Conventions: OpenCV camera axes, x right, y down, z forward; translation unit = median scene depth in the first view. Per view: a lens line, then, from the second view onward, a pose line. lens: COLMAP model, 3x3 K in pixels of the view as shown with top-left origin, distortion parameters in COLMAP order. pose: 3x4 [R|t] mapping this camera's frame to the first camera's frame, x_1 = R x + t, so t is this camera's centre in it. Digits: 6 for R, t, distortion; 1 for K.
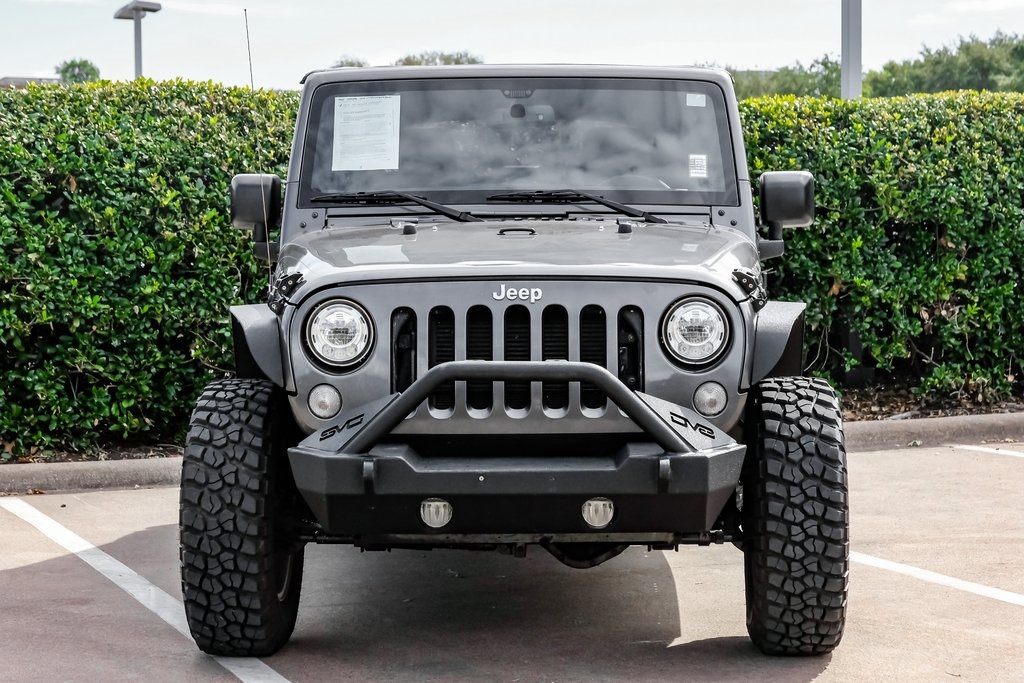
lens RADIAL K [[2028.8, 0, 509.8], [0, 2028.8, 381.1], [0, 0, 1]] dist [0.066689, 0.000000]
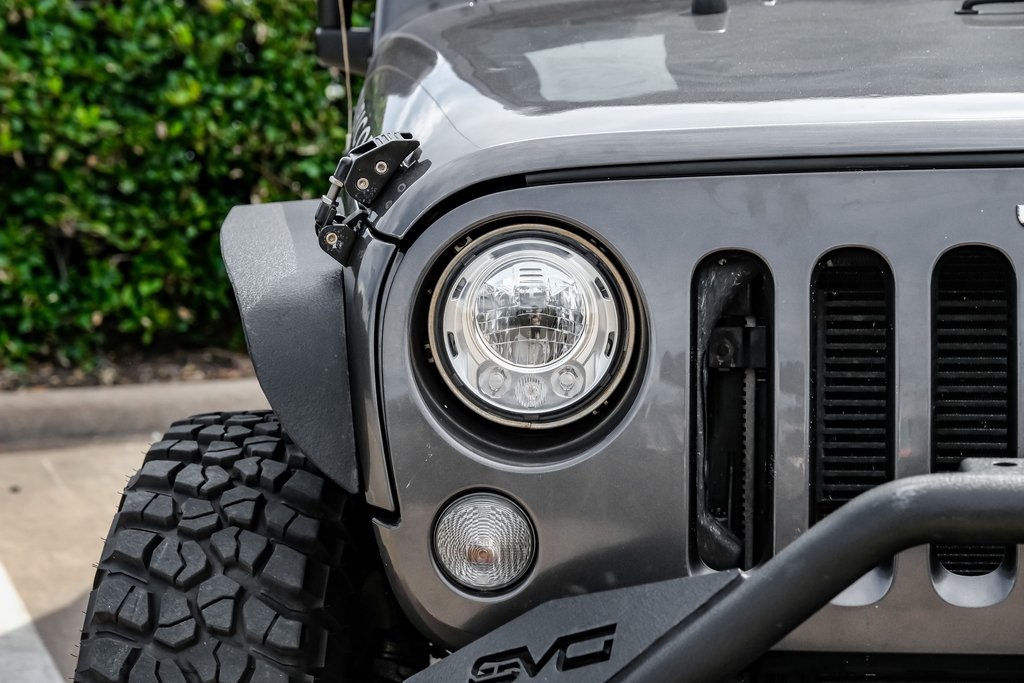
lens RADIAL K [[2338.4, 0, 507.7], [0, 2338.4, 349.8], [0, 0, 1]] dist [0.167787, 0.000000]
pose [[0.997151, 0.009926, -0.074781, -0.051056], [-0.004125, 0.996997, 0.077335, -0.042129], [0.075324, -0.076806, 0.994197, 0.539126]]
